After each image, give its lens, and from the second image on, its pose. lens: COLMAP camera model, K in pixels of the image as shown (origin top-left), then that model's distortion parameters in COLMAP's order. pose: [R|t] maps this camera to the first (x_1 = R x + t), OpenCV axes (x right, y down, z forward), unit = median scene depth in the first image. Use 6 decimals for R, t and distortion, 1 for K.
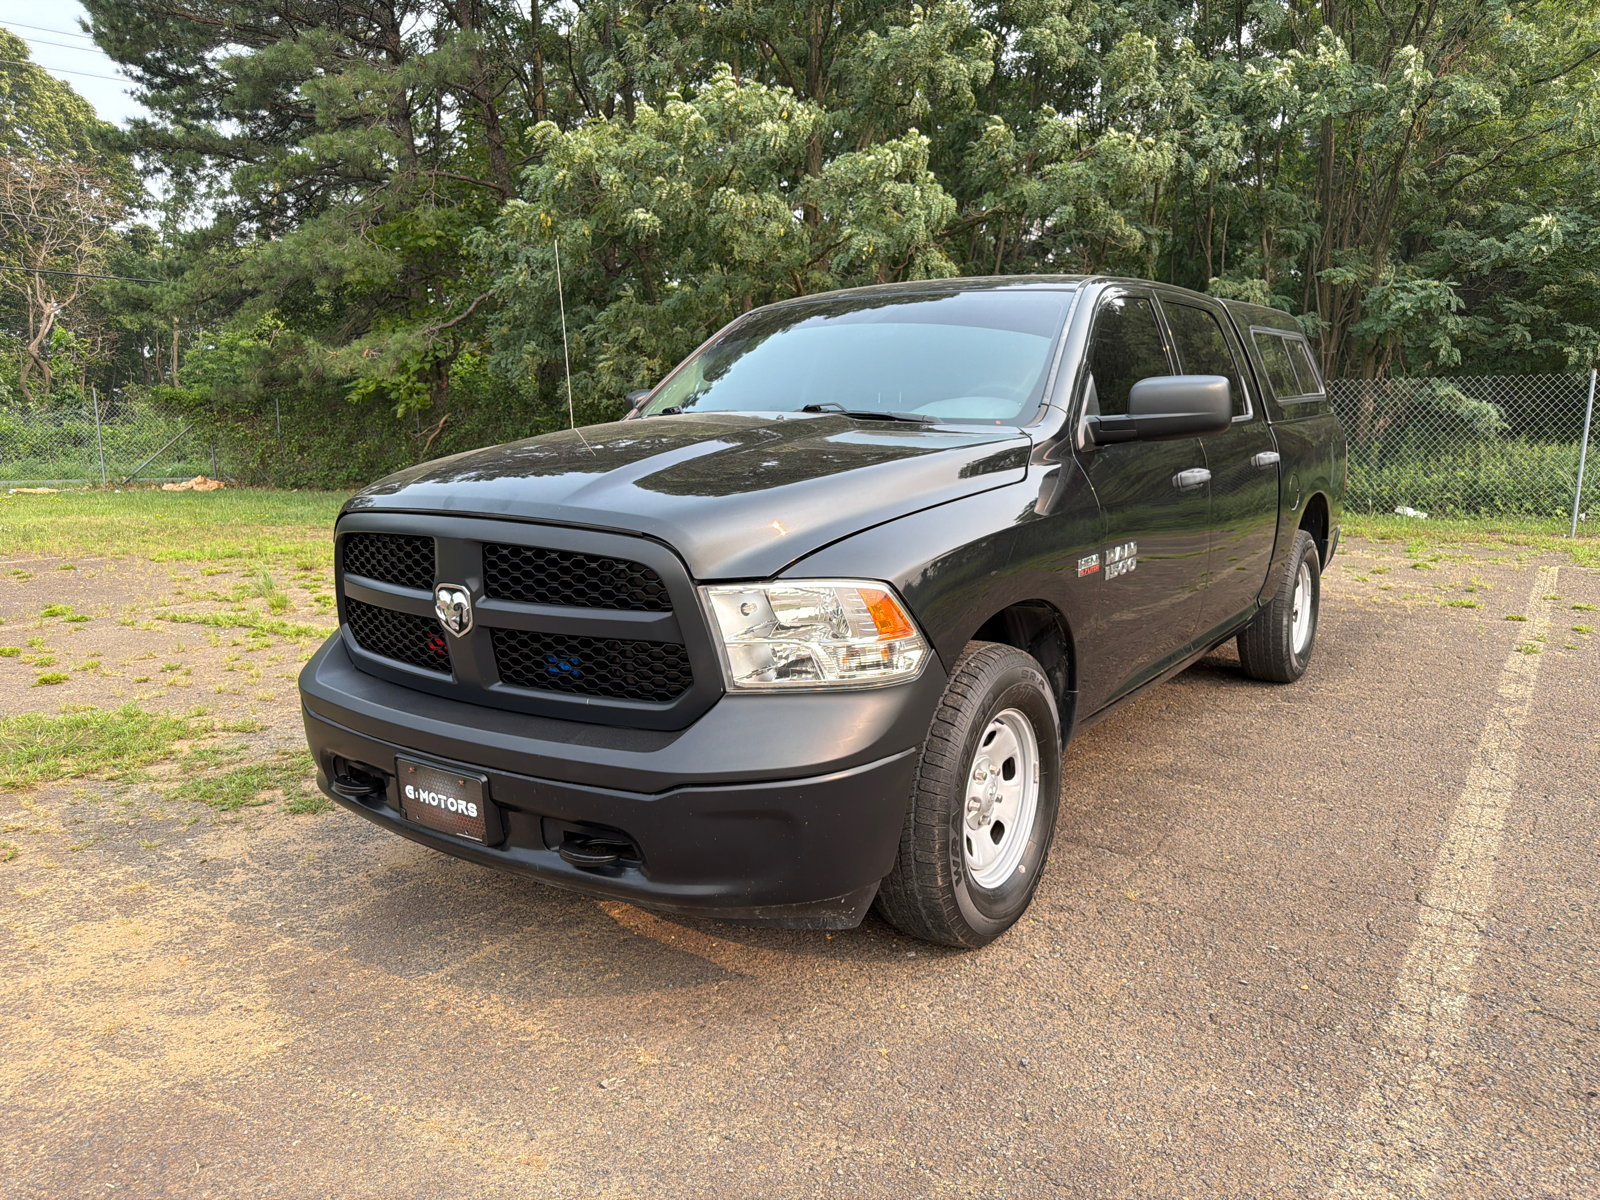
lens RADIAL K [[1112.9, 0, 795.3], [0, 1112.9, 599.2], [0, 0, 1]] dist [-0.000323, -0.005190]
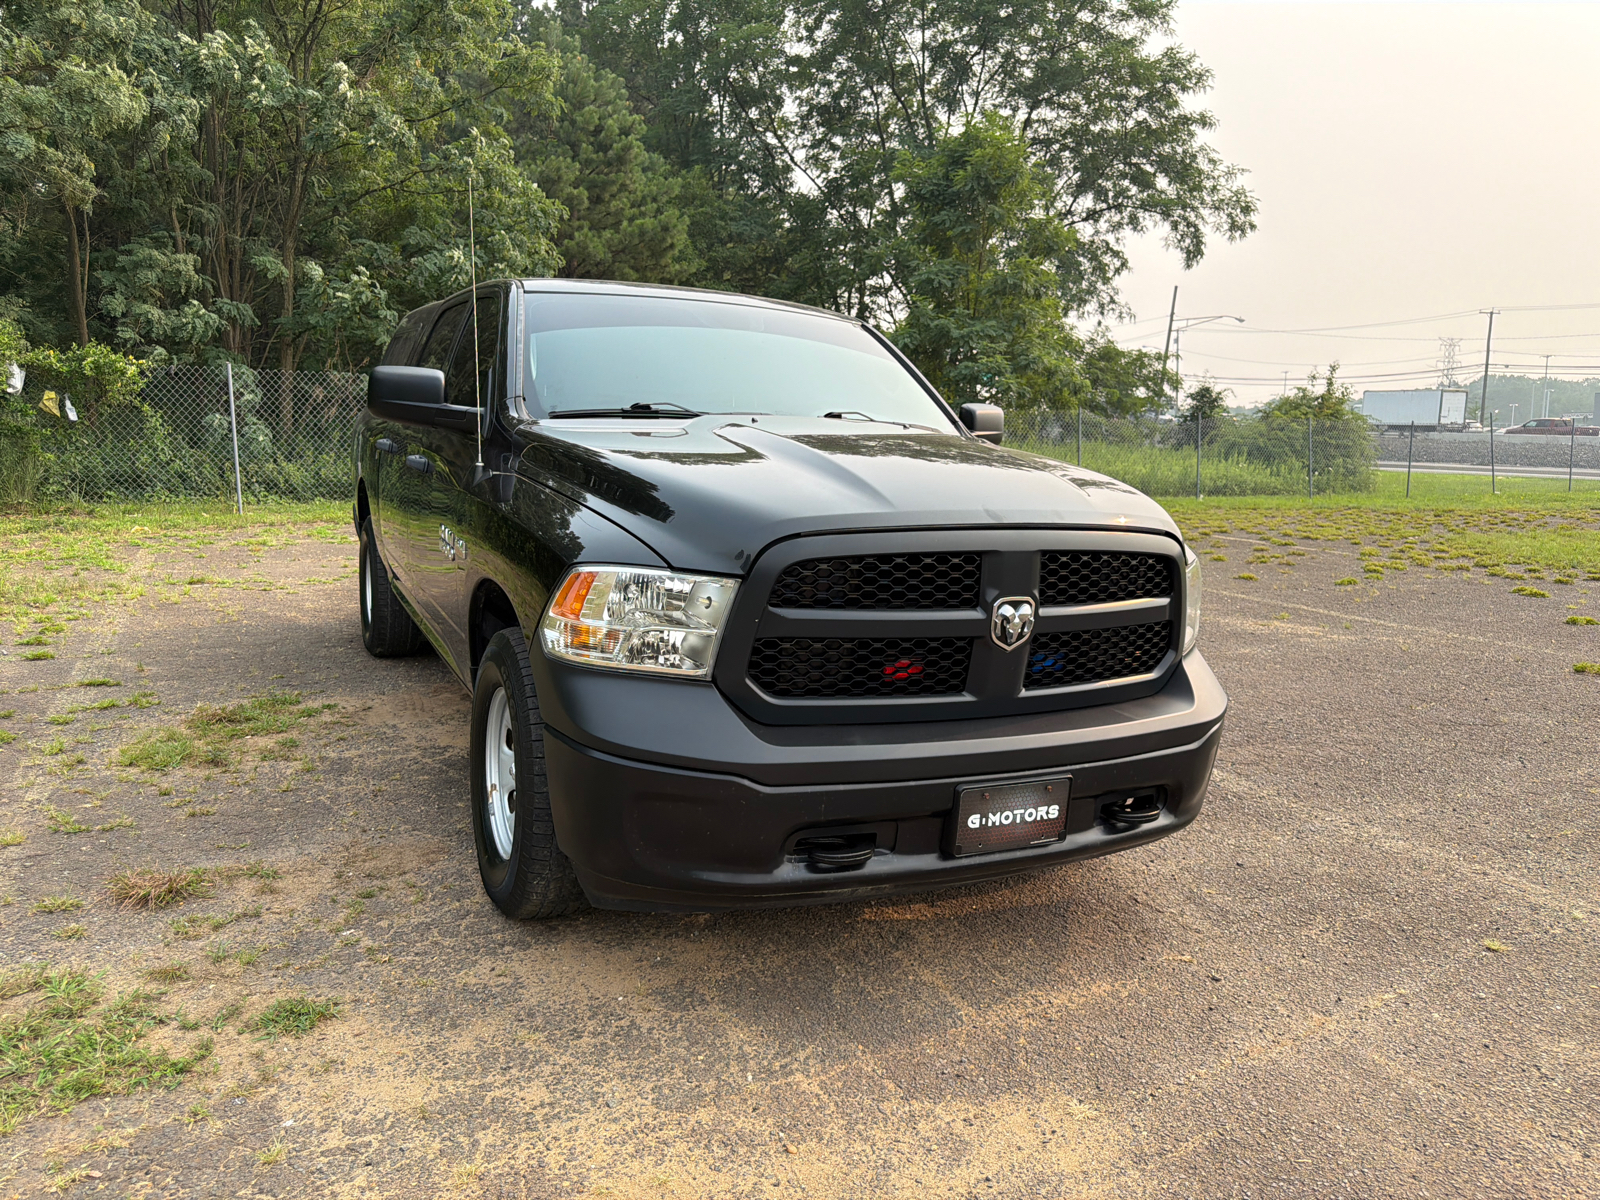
lens RADIAL K [[1106.9, 0, 802.3], [0, 1106.9, 600.4], [0, 0, 1]] dist [0.060600, -0.088501]
pose [[0.512226, -0.112717, 0.851422, -1.033450], [0.101793, 0.992330, 0.070132, -0.082200], [-0.852797, 0.050746, 0.519771, 0.534154]]
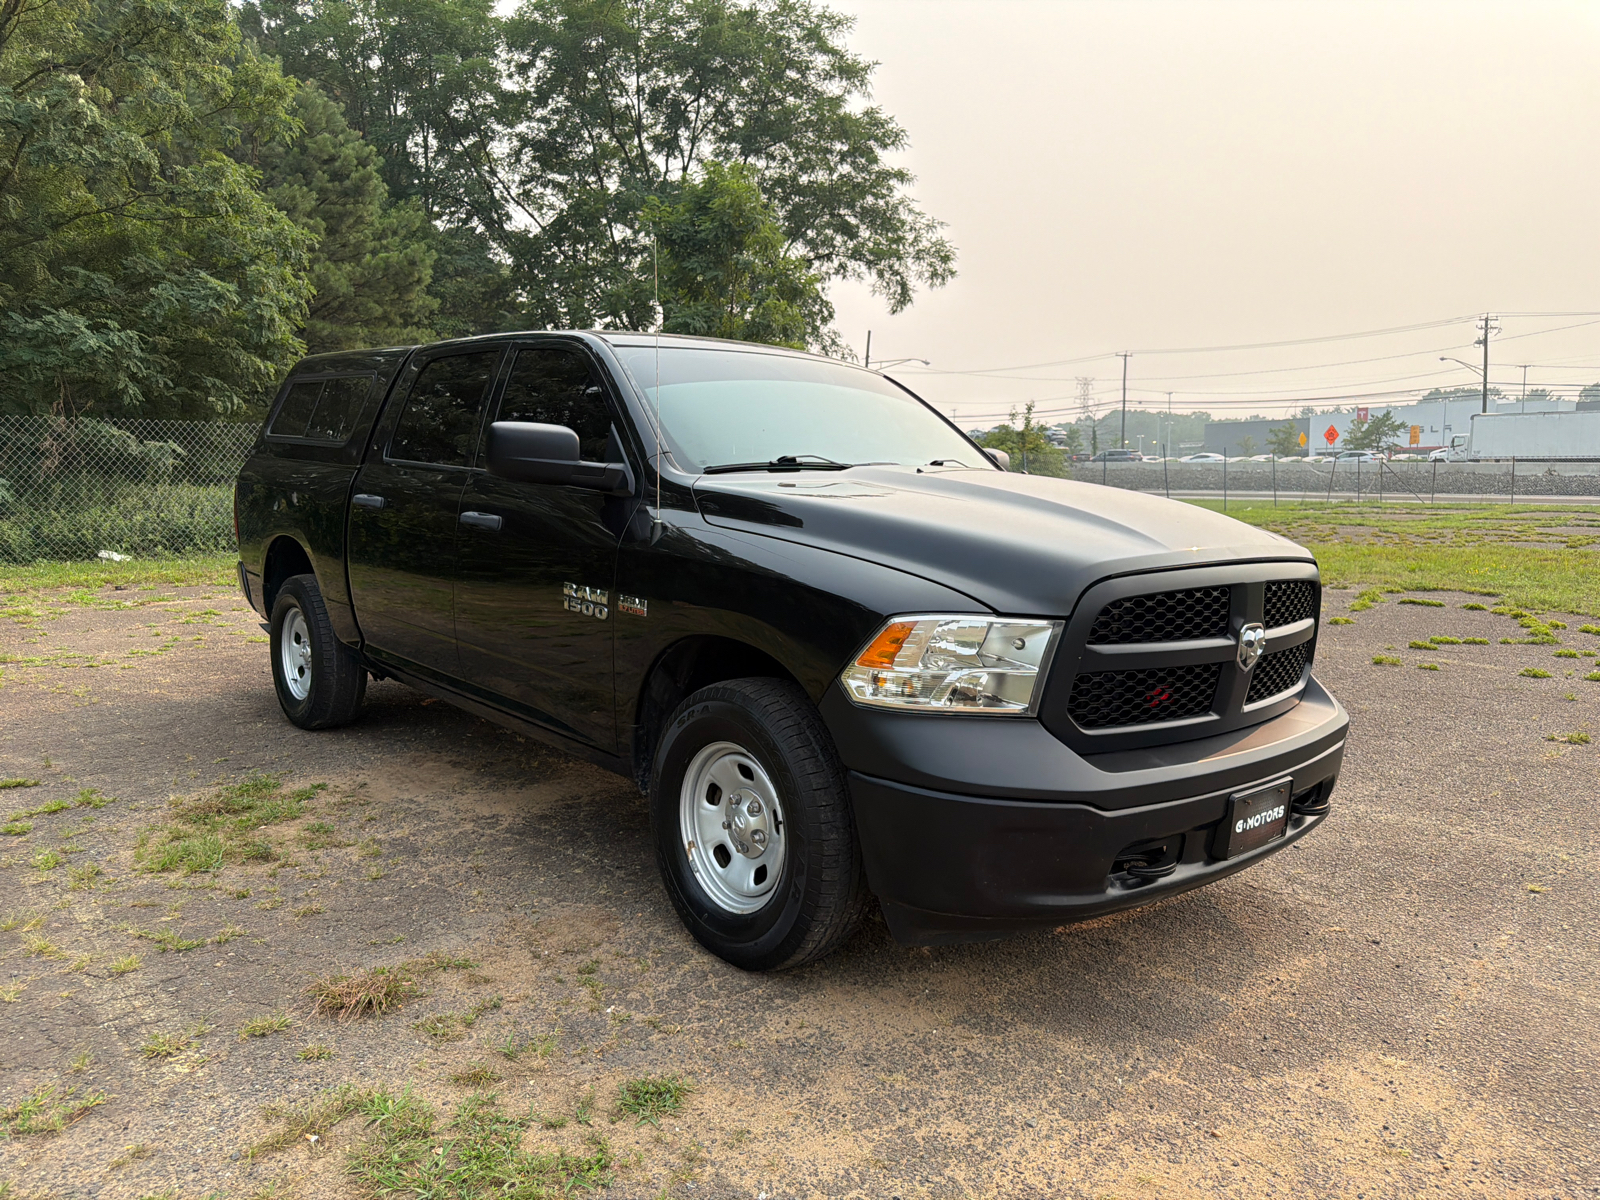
lens RADIAL K [[1106.9, 0, 802.3], [0, 1106.9, 600.4], [0, 0, 1]] dist [0.060600, -0.088501]
pose [[0.276978, -0.105558, 0.955061, -1.245328], [0.138179, 0.987992, 0.069125, -0.146754], [-0.950889, 0.112823, 0.288238, 0.912617]]
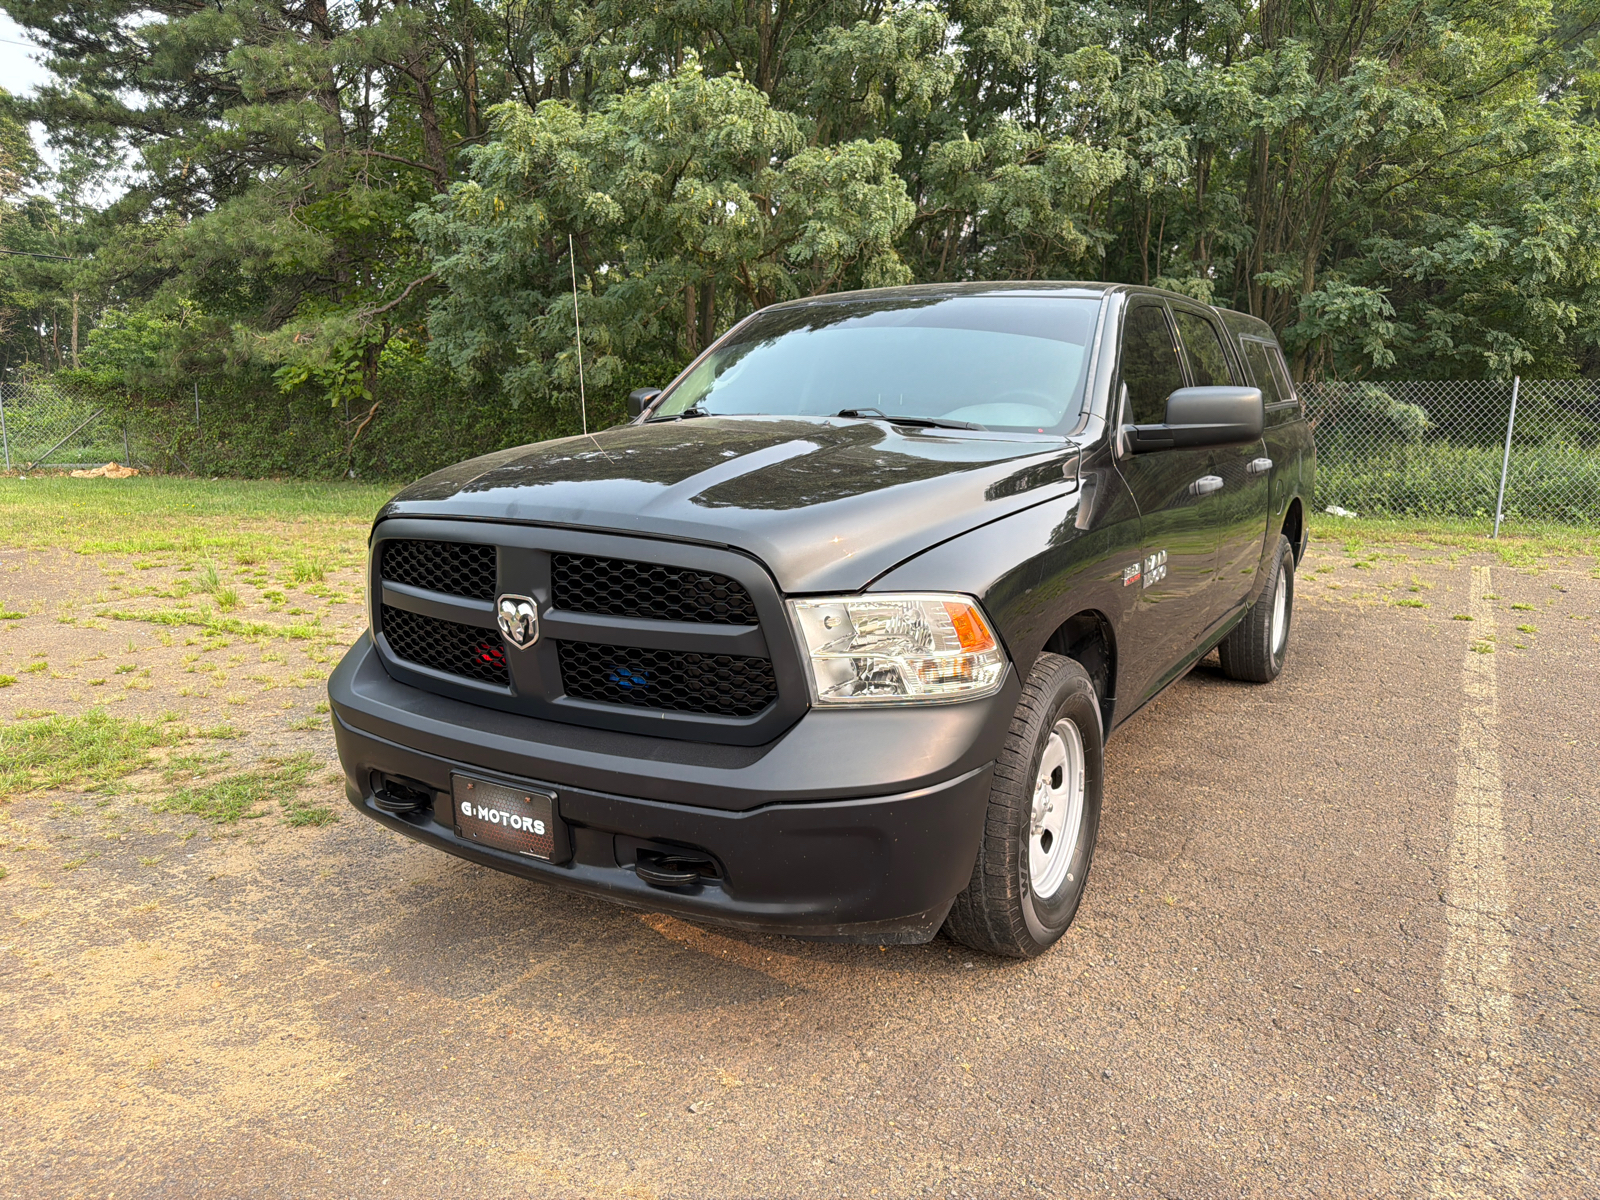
lens RADIAL K [[1116.3, 0, 800.0], [0, 1116.3, 600.0], [0, 0, 1]] dist [-0.002175, -0.003100]
pose [[0.997595, 0.002480, 0.069268, -0.107407], [-0.003004, 0.999968, 0.007475, -0.014013], [-0.069248, -0.007665, 0.997570, 0.012730]]
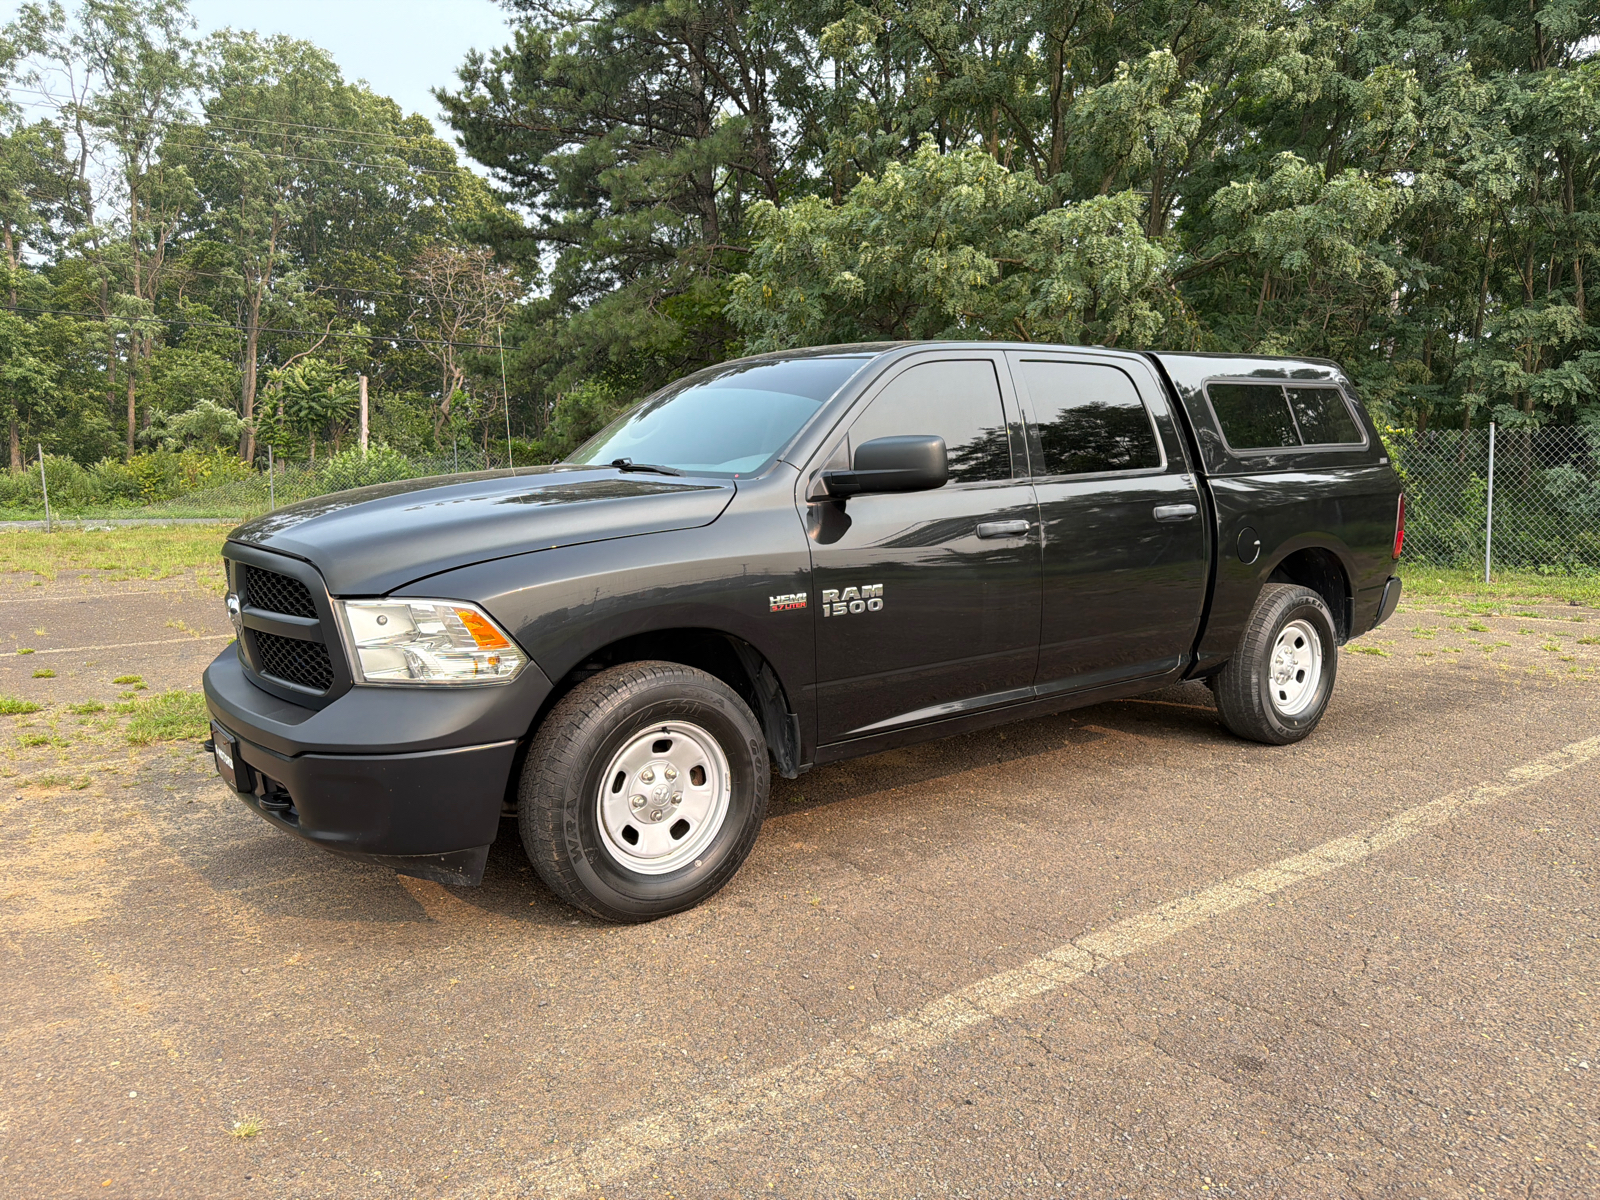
lens RADIAL K [[1094.7, 0, 795.6], [0, 1094.7, 614.3], [0, 0, 1]] dist [-0.002308, 0.002866]
pose [[0.955856, 0.040748, -0.290996, 0.597559], [-0.048472, 0.998637, -0.019381, 0.002988], [0.289809, 0.032631, 0.956528, -0.052998]]
